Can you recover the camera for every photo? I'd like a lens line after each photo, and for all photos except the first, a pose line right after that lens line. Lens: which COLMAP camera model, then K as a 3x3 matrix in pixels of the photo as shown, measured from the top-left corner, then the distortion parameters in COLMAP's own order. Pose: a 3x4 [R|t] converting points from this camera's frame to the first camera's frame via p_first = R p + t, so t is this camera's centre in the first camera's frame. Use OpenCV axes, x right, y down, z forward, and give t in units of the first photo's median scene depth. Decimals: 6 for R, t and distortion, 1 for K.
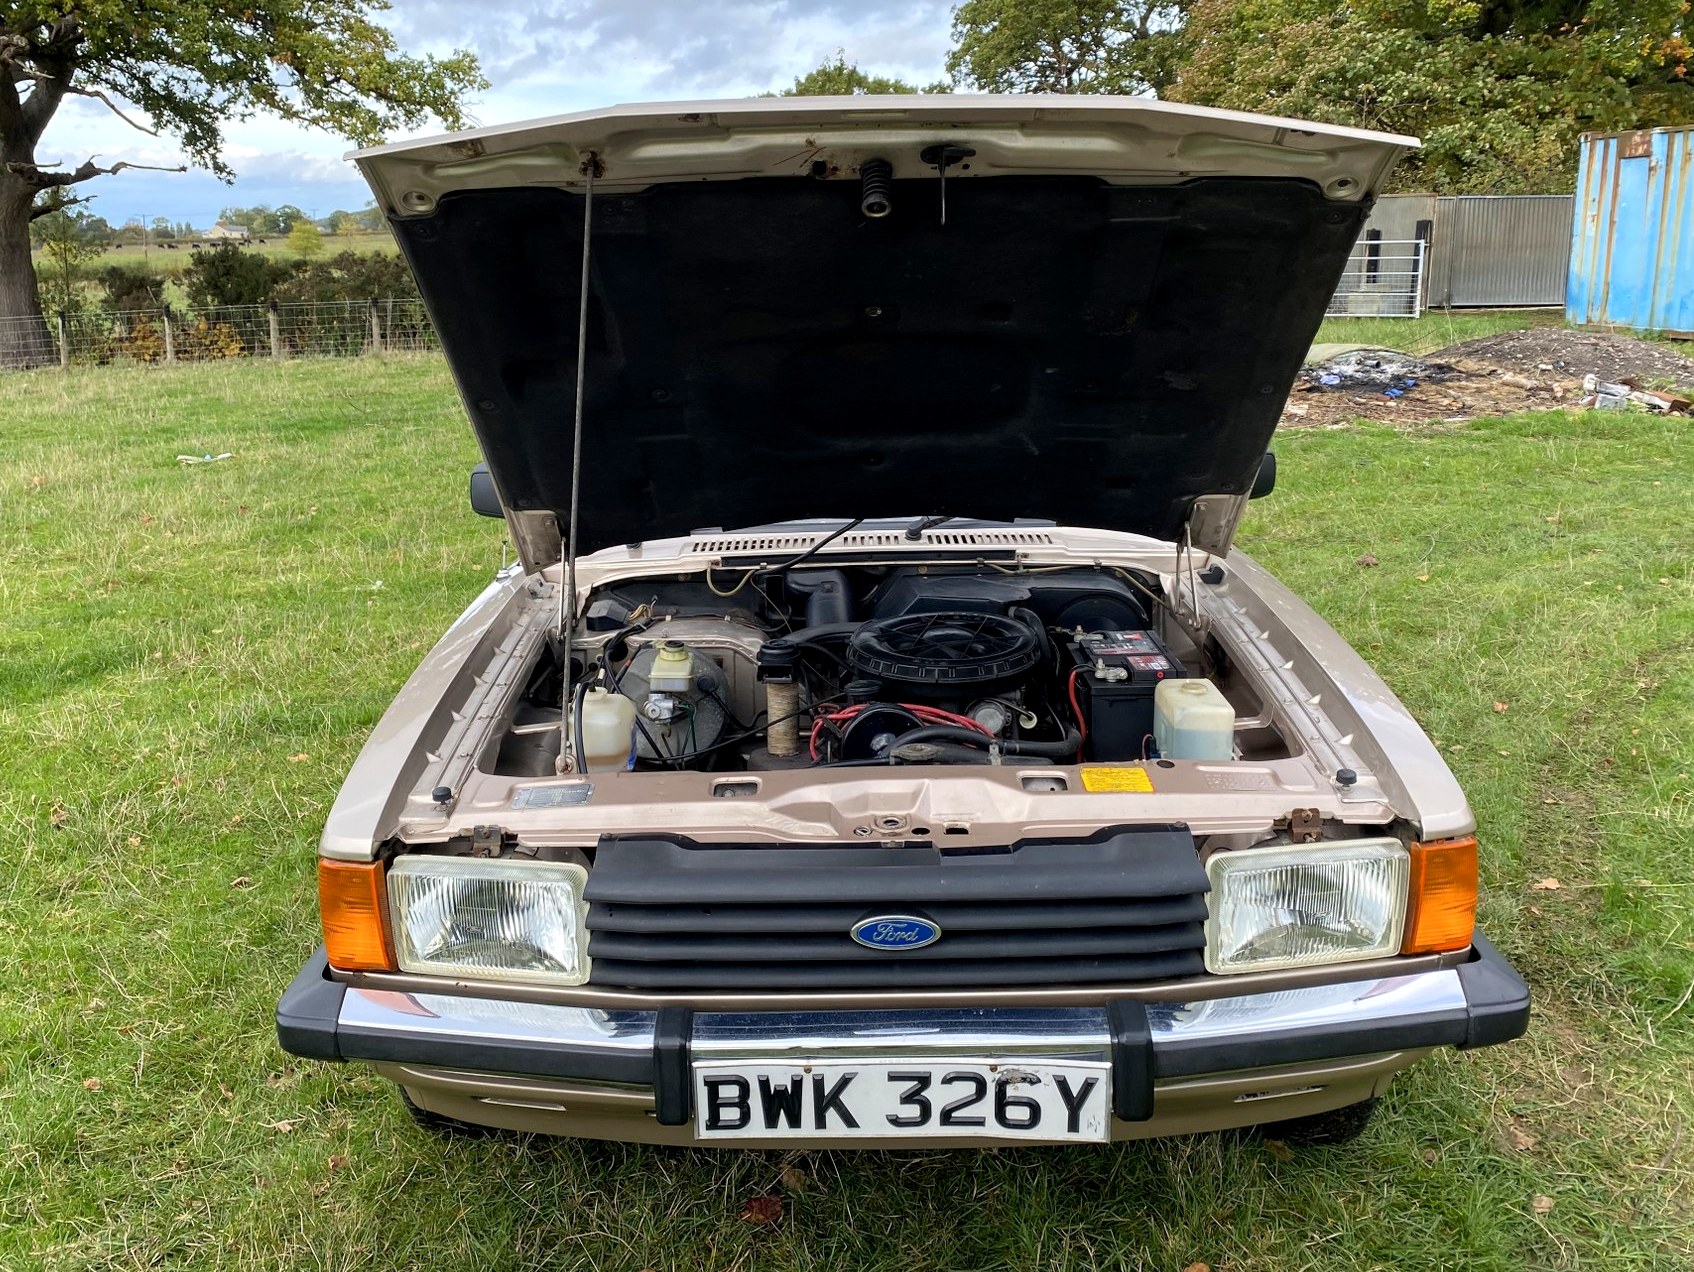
lens RADIAL K [[1508.5, 0, 846.0], [0, 1508.5, 638.1], [0, 0, 1]] dist [0.006665, -0.000223]
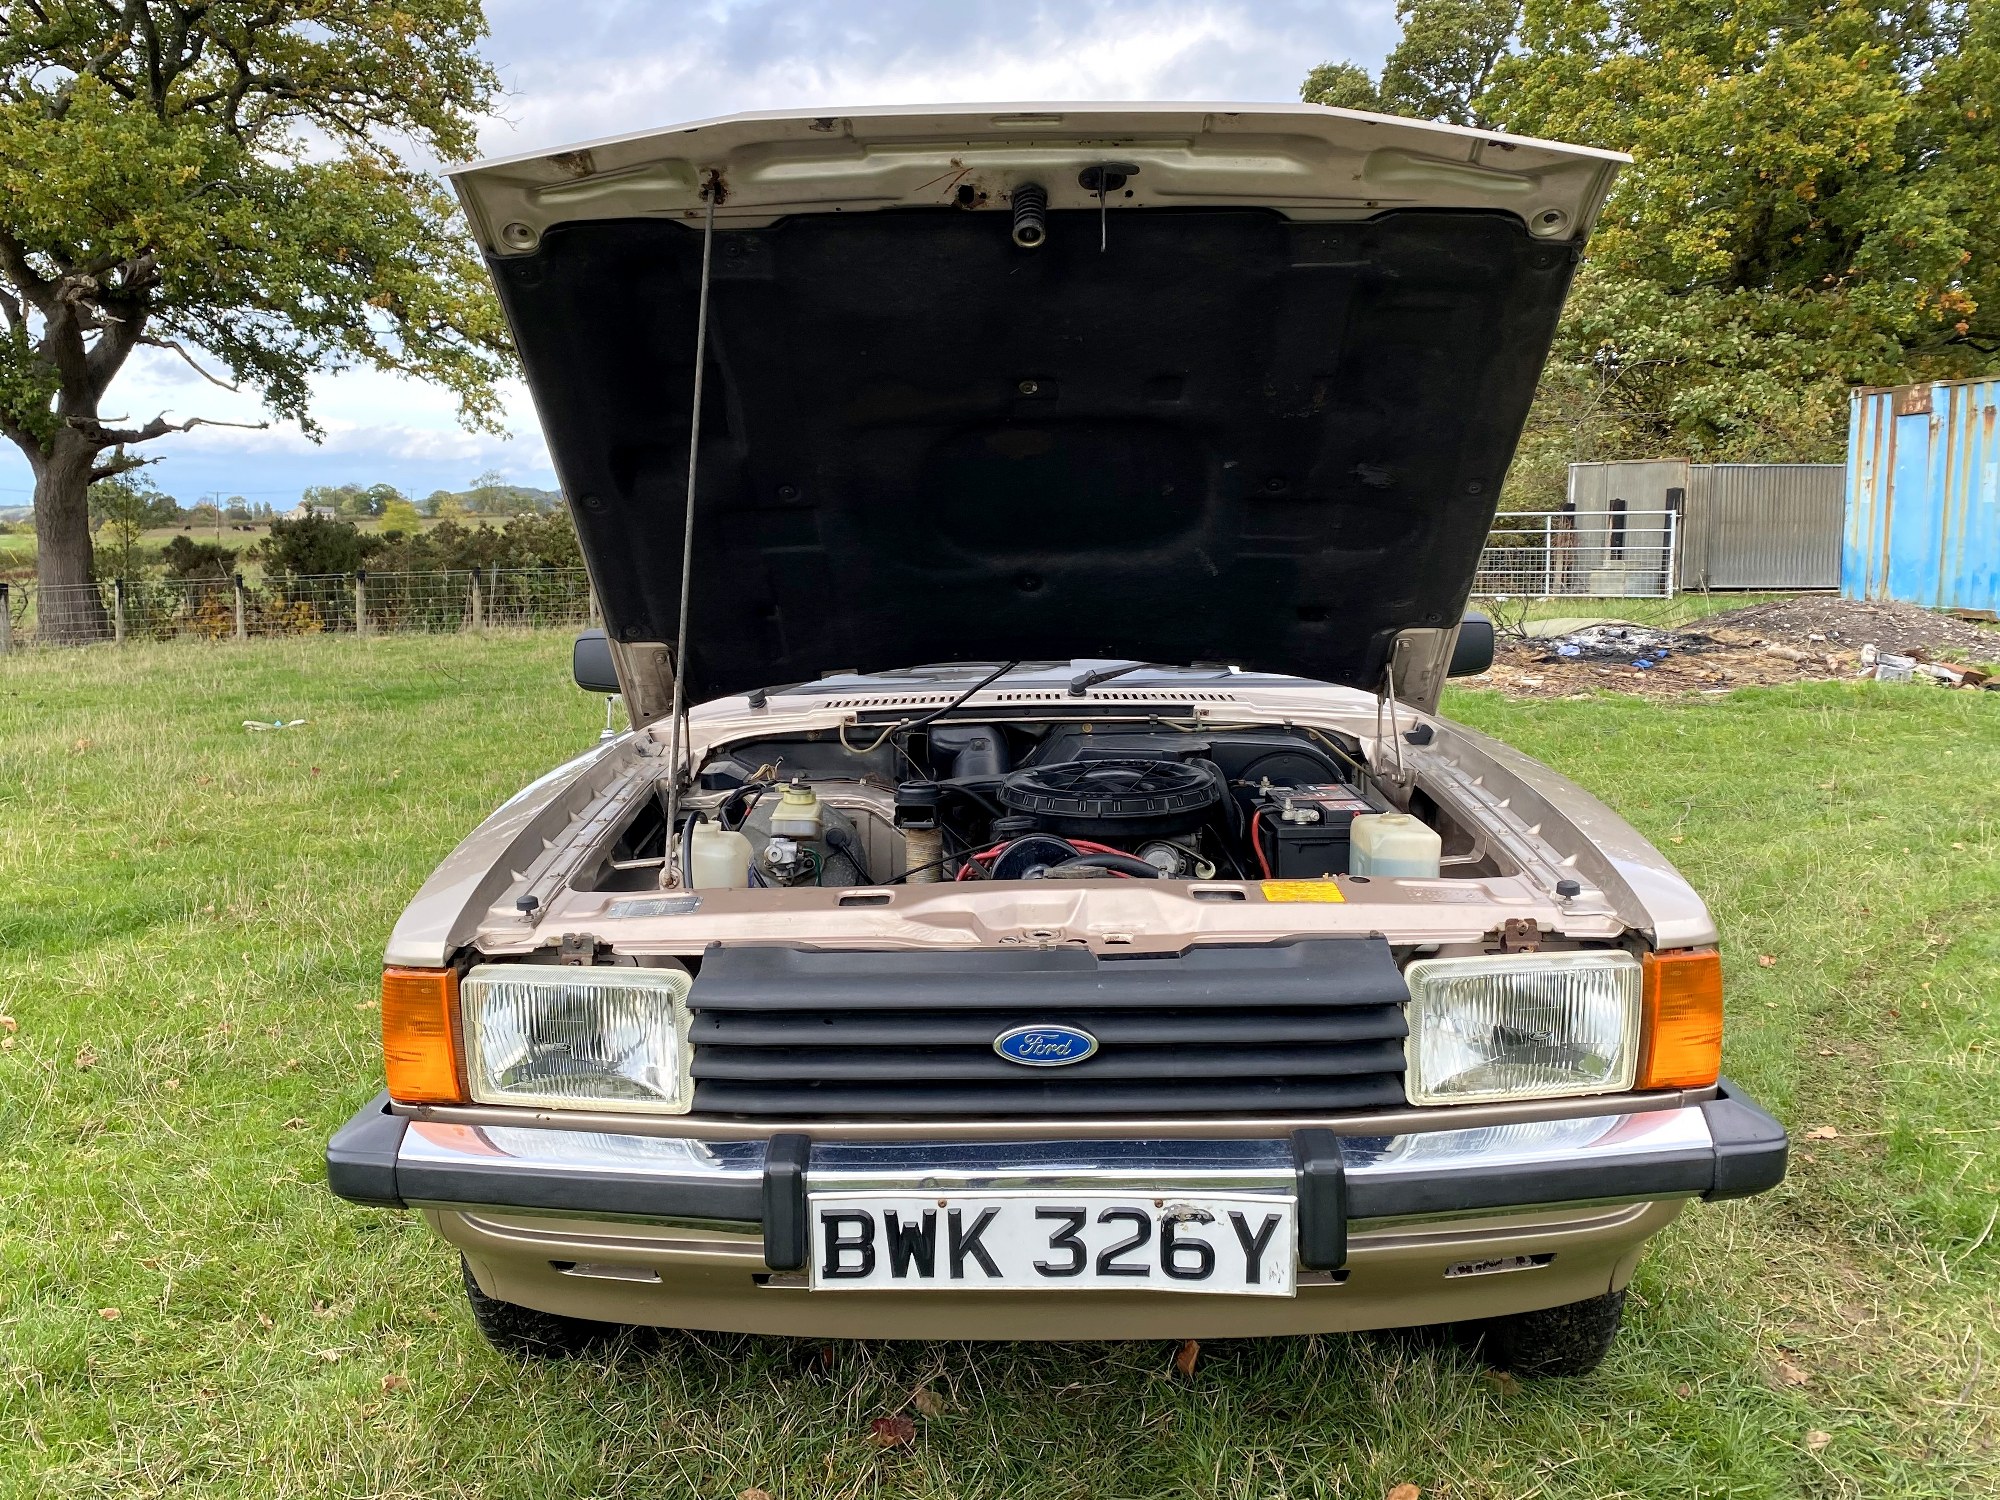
lens RADIAL K [[1751.3, 0, 998.9], [0, 1751.3, 803.9], [0, 0, 1]] dist [0.011051, -0.004565]
pose [[0.999950, 0.006682, -0.007429, 0.009479], [-0.007295, 0.996293, -0.085716, 0.108438], [0.006829, 0.085765, 0.996292, -0.008254]]
